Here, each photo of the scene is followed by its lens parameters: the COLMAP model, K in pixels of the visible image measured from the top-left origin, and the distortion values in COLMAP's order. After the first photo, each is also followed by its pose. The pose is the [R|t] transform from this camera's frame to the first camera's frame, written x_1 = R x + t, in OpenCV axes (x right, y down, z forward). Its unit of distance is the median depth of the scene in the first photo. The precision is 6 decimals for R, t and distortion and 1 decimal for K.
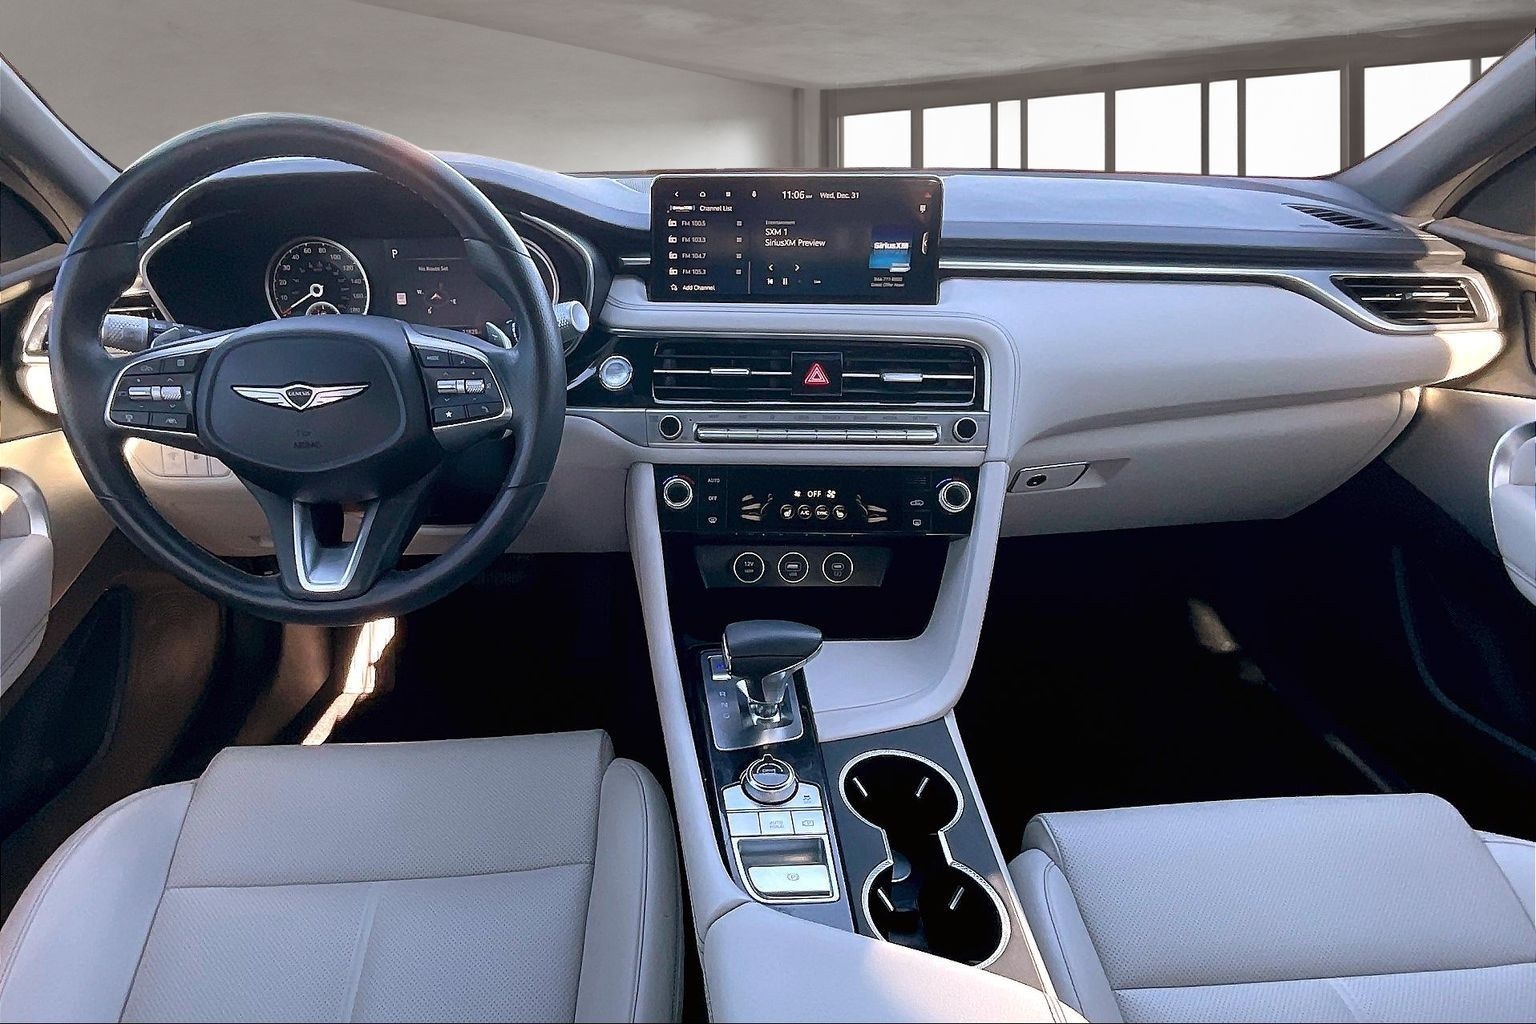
lens RADIAL K [[847.6, 0, 729.0], [0, 847.6, 593.9], [0, 0, 1]] dist [-0.013893, 0.006047]
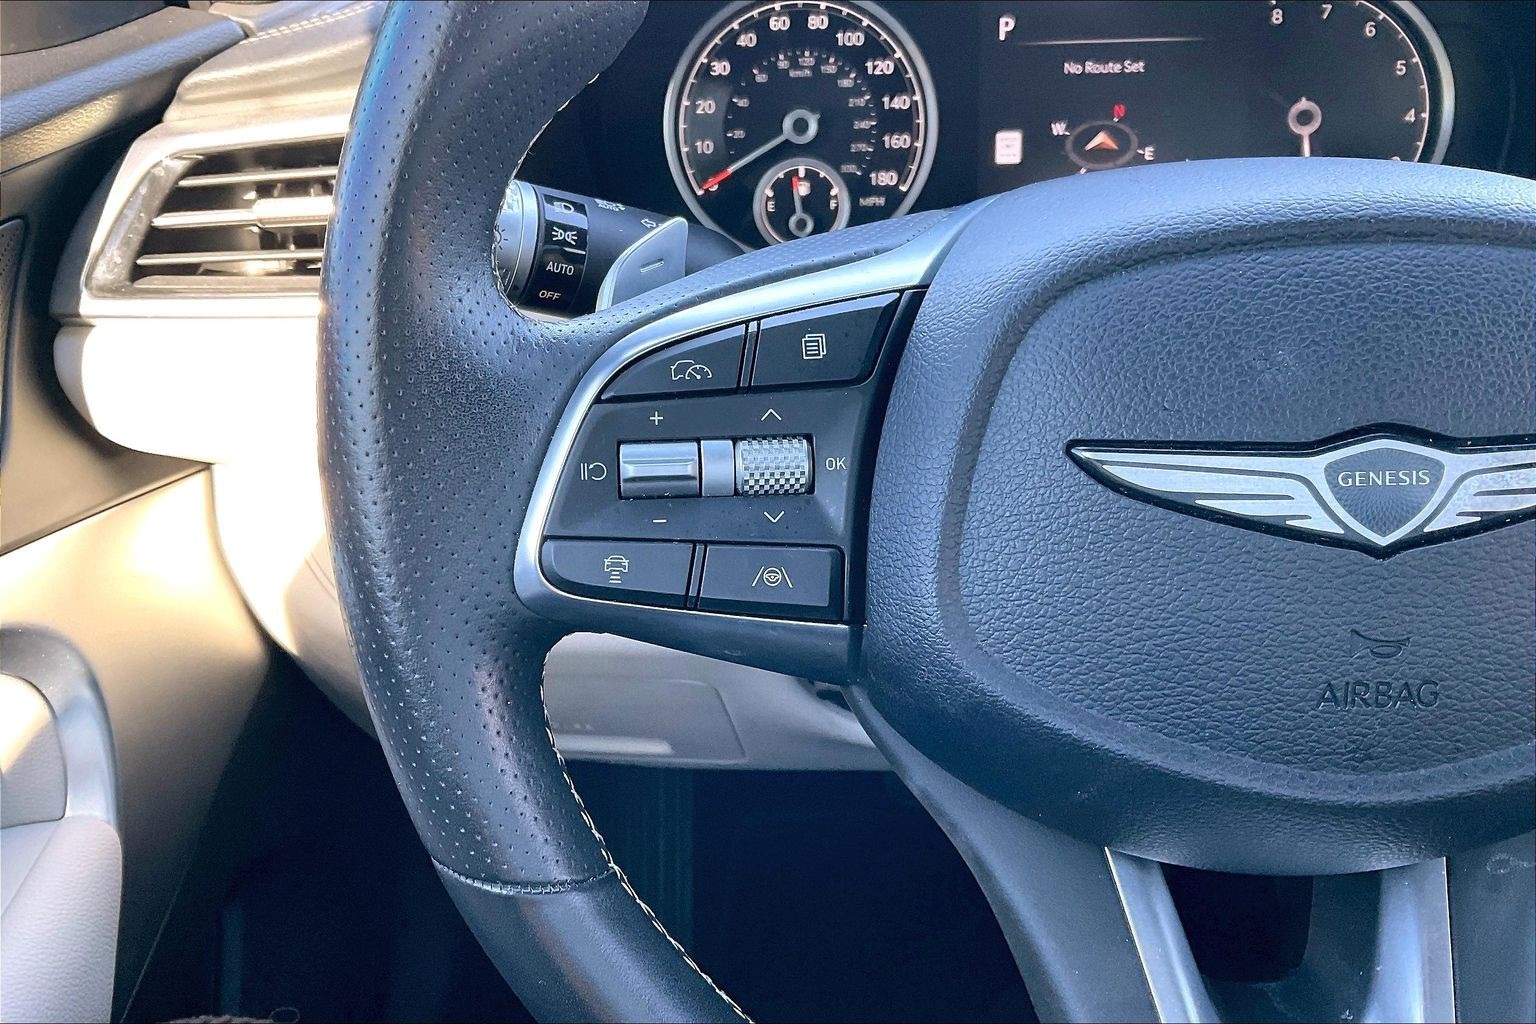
lens RADIAL K [[1281.0, 0, 779.4], [0, 1281.0, 514.6], [0, 0, 1]] dist [0.092241, -0.178858]
pose [[0.996590, 0.012852, -0.081503, -0.493453], [-0.020570, 0.995305, -0.094575, -0.146325], [0.079905, 0.095929, 0.992176, 0.490268]]
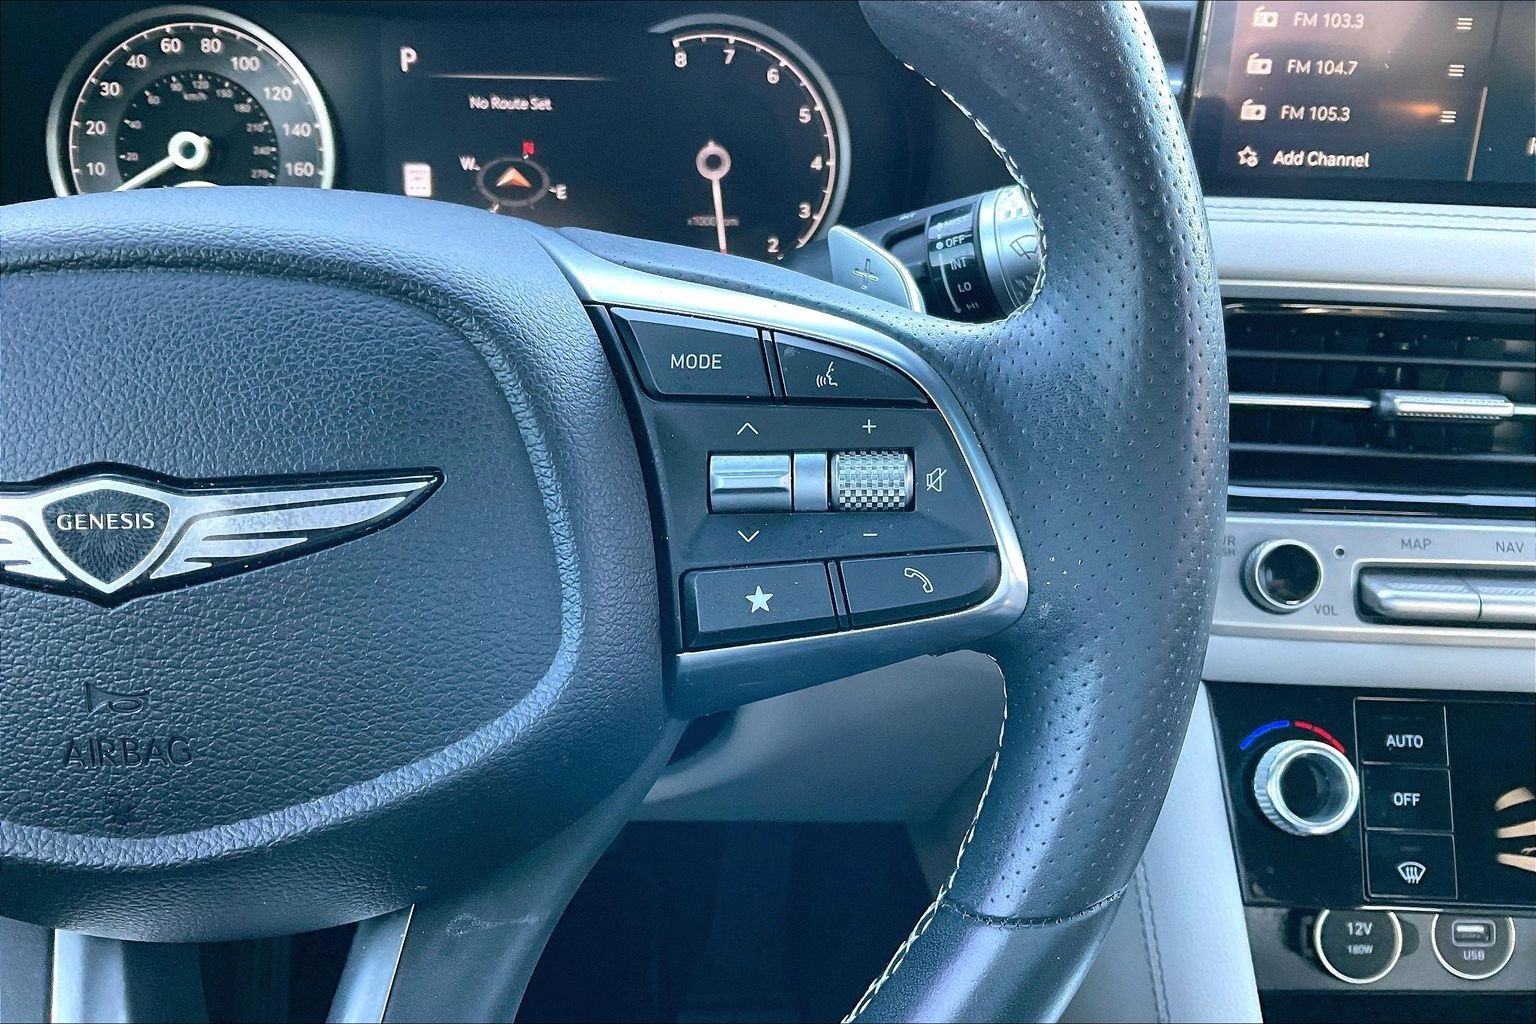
lens RADIAL K [[1281.0, 0, 768.0], [0, 1281.0, 509.2], [0, 0, 1]] dist [0.092241, -0.178858]
pose [[0.999801, 0.019874, 0.001560, -0.261563], [-0.019502, 0.991301, -0.130162, -0.153736], [-0.004134, 0.130106, 0.991491, 0.515128]]
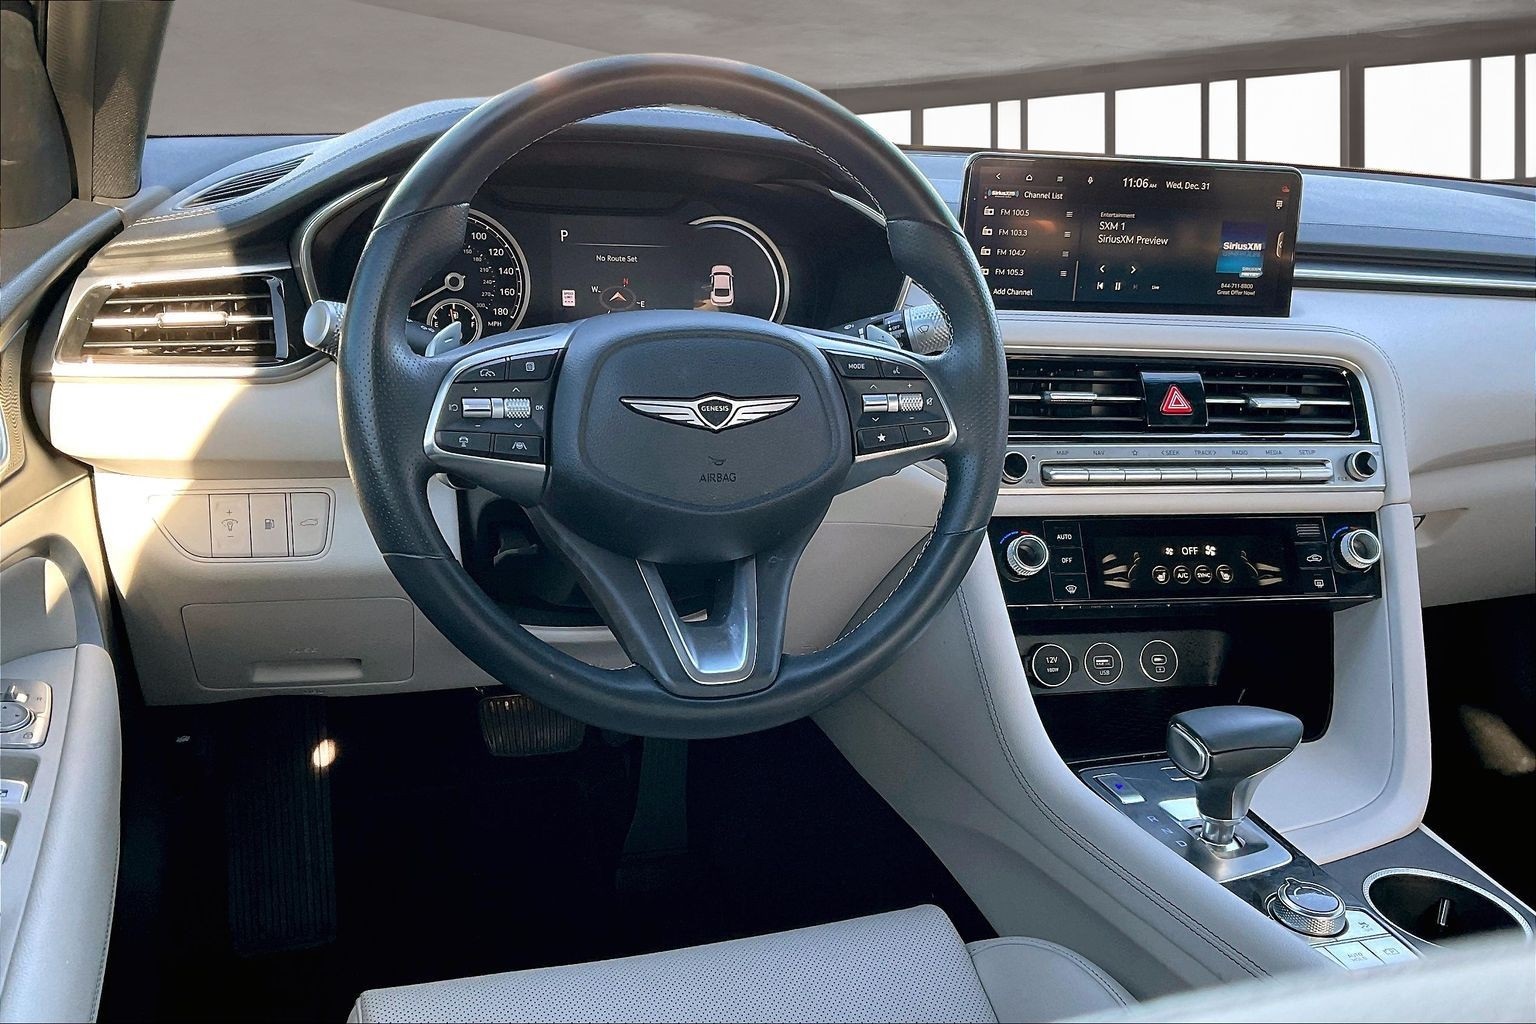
lens RADIAL K [[1427.4, 0, 782.8], [0, 1427.4, 526.6], [0, 0, 1]] dist [0.056118, 0.000000]
pose [[0.961600, -0.020678, 0.273674, -0.609300], [0.075904, 0.978301, -0.192783, 0.082499], [-0.263749, 0.206153, 0.942304, -0.126814]]
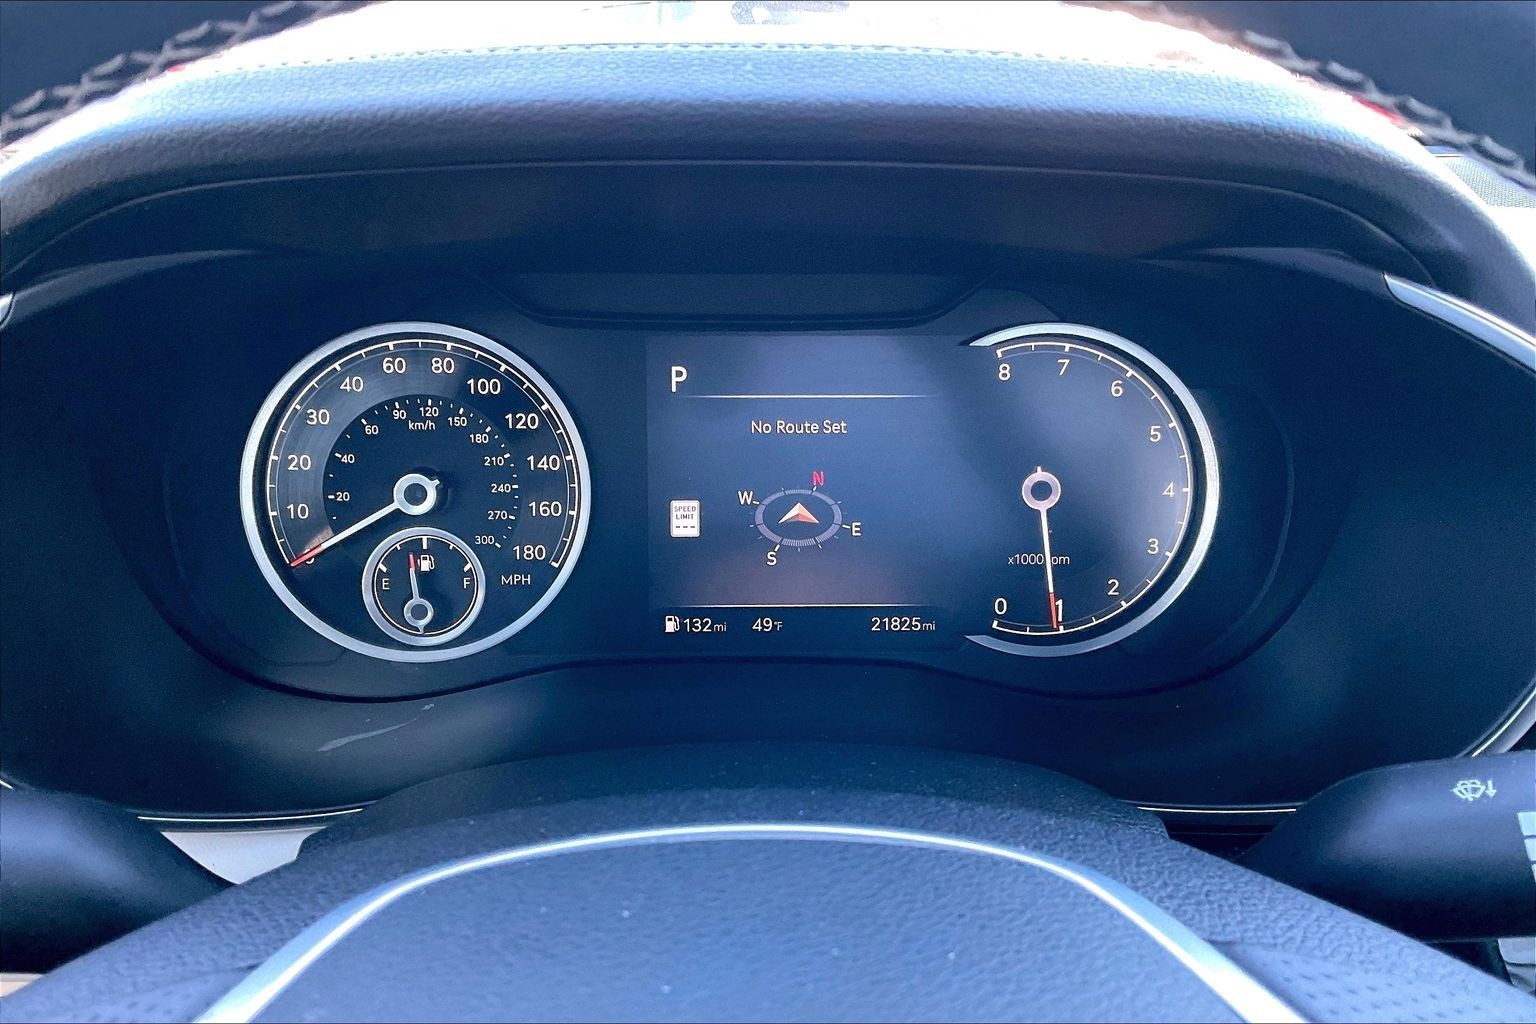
lens RADIAL K [[1281.0, 0, 775.5], [0, 1281.0, 510.3], [0, 0, 1]] dist [0.092241, -0.178858]
pose [[0.999720, 0.015184, -0.018122, -0.388787], [-0.018488, 0.979829, -0.198983, -0.292669], [0.014735, 0.199262, 0.979835, 0.614415]]
